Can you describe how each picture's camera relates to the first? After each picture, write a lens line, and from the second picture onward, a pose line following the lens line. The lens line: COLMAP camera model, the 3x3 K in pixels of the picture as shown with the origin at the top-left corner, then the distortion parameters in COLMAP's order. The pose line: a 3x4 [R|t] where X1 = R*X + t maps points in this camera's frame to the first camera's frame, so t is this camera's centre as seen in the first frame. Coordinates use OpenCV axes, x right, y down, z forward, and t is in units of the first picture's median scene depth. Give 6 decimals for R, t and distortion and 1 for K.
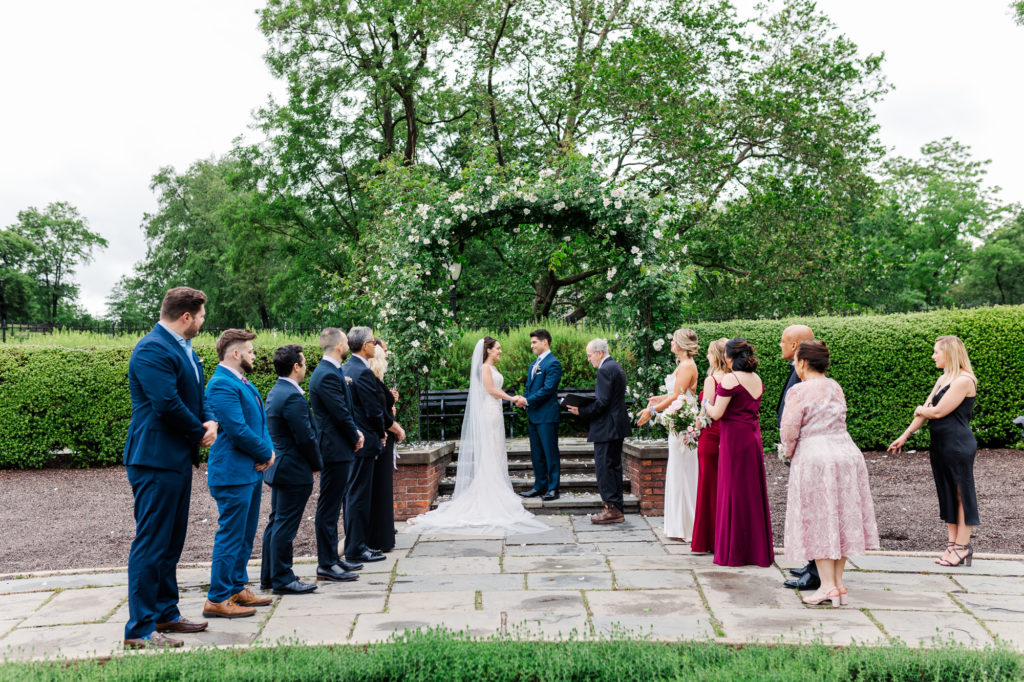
lens RADIAL K [[1201.2, 0, 512.0], [0, 1201.2, 341.0], [0, 0, 1]] dist [0.184669, -0.001997]
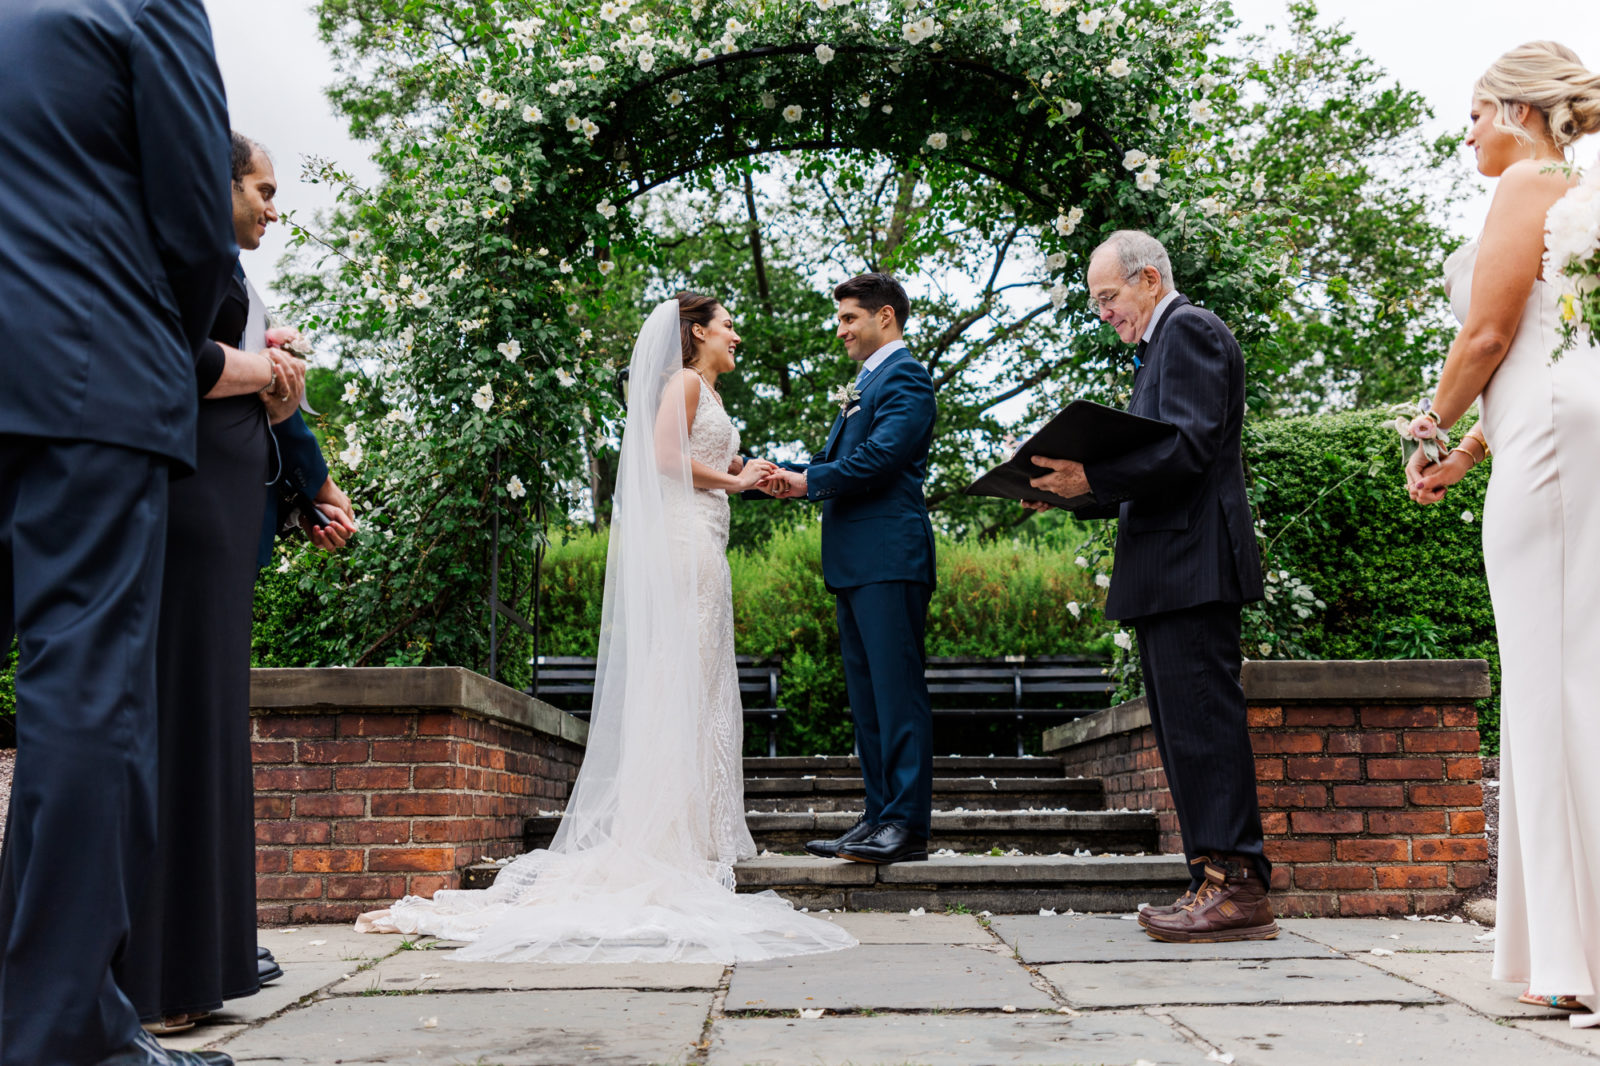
lens RADIAL K [[1656.1, 0, 800.0], [0, 1656.1, 533.0], [0, 0, 1]] dist [0.052149, 0.016606]
pose [[0.999790, 0.018169, 0.009494, 0.002927], [-0.016763, 0.991169, -0.131538, 0.094560], [-0.011800, 0.131351, 0.991266, 0.535001]]
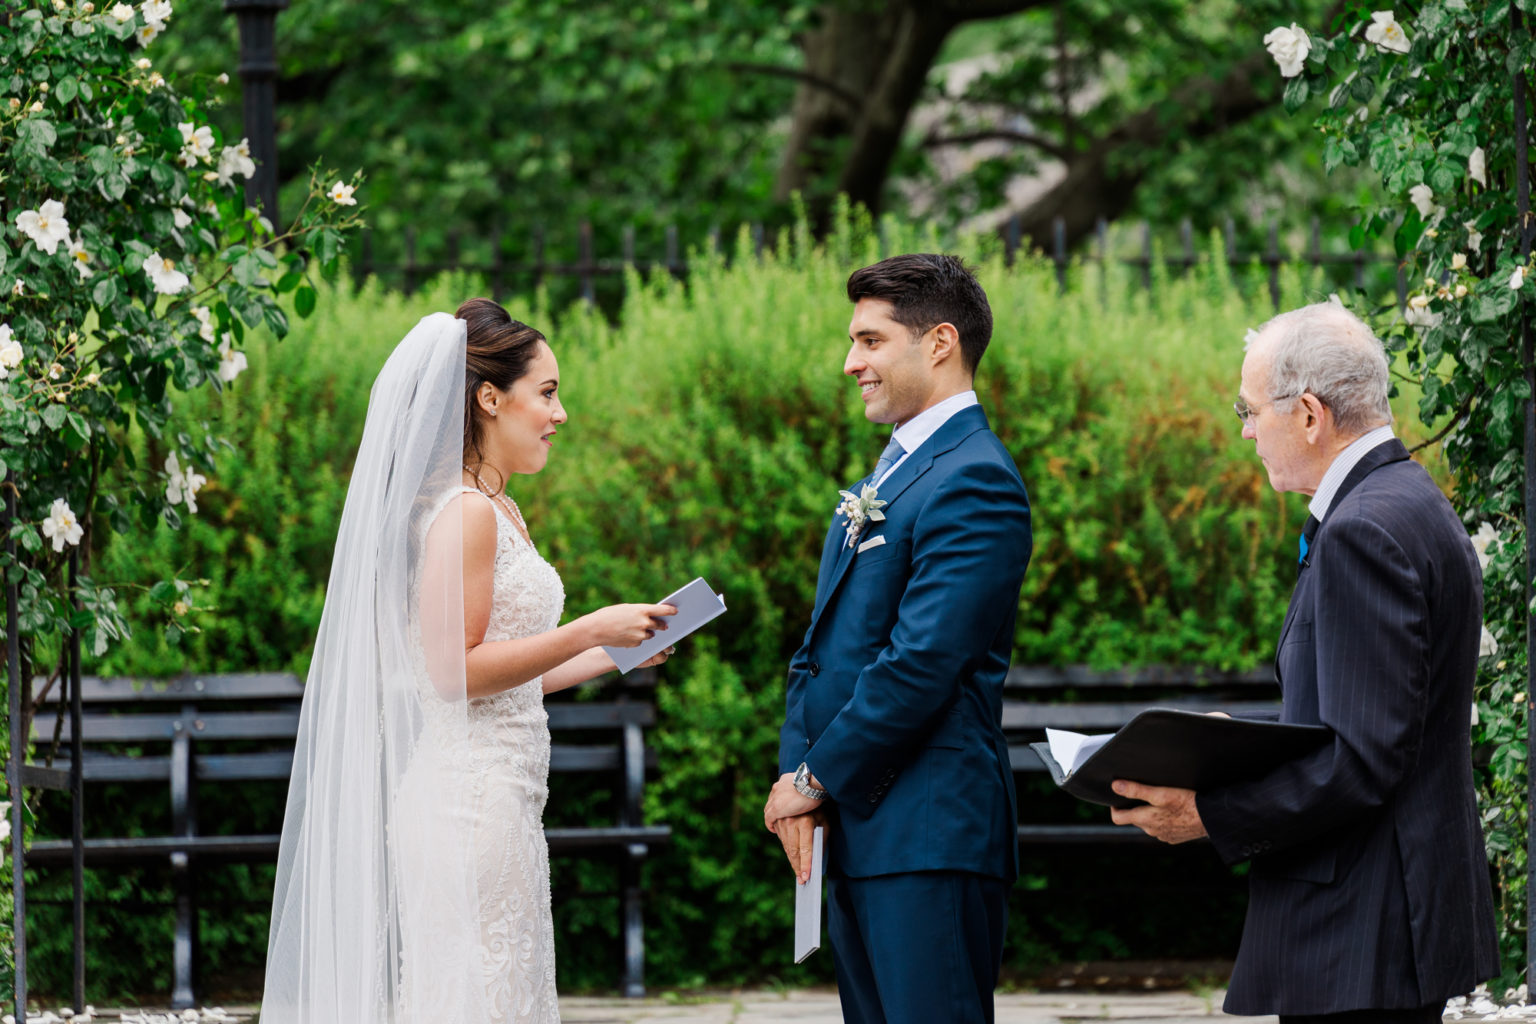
lens RADIAL K [[7601.4, 0, 768.0], [0, 7601.4, 512.0], [0, 0, 1]] dist [0.551265, -8.962921]
pose [[0.999842, 0.008306, 0.015733, 0.001187], [-0.008516, 0.999874, 0.013377, 0.008176], [-0.015620, -0.013508, 0.999787, 0.043339]]
